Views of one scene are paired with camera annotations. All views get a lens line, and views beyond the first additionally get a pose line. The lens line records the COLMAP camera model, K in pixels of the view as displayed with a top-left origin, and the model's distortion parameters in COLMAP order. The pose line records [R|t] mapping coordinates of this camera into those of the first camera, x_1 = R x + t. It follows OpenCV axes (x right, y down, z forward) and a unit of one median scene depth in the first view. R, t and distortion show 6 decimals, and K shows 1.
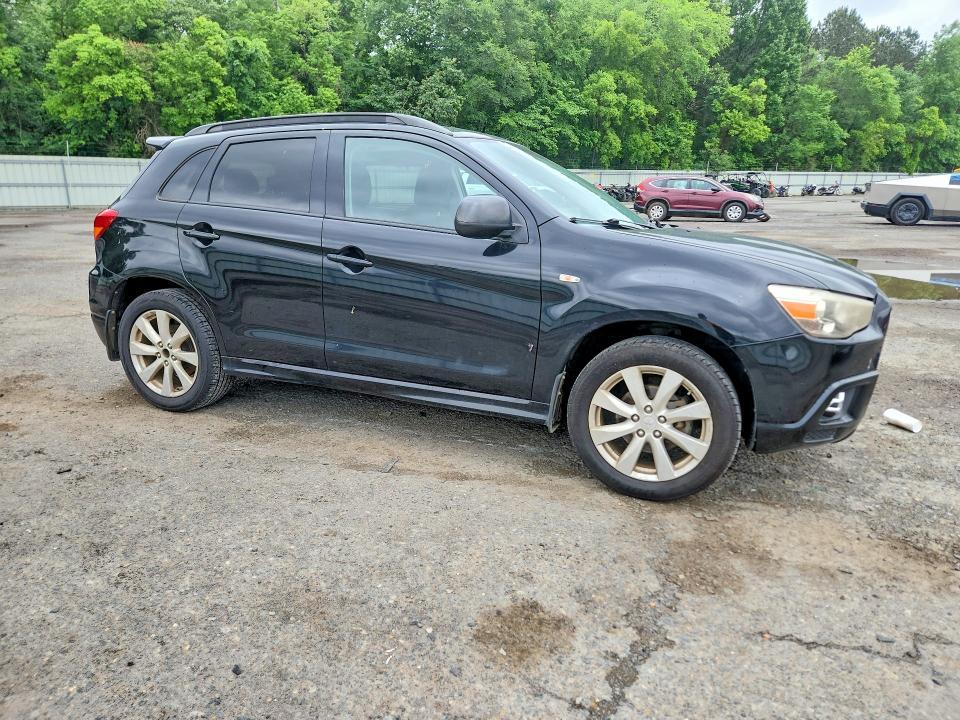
lens RADIAL K [[730.0, 0, 480.0], [0, 730.0, 360.0], [0, 0, 1]] dist [0.085682, -0.073328]
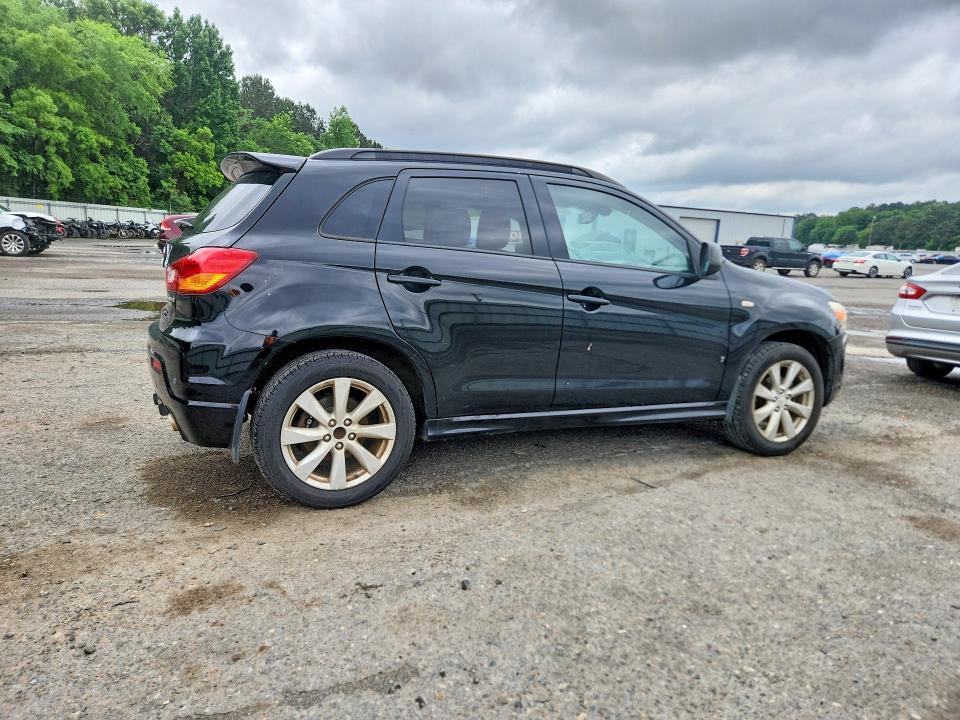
lens RADIAL K [[713.2, 0, 480.0], [0, 713.2, 360.0], [0, 0, 1]] dist [0.103995, -0.101774]
pose [[0.619367, -0.105321, 0.778005, -0.212979], [0.144164, 0.989368, 0.019166, -0.018348], [-0.771752, 0.100289, 0.627965, 0.094831]]
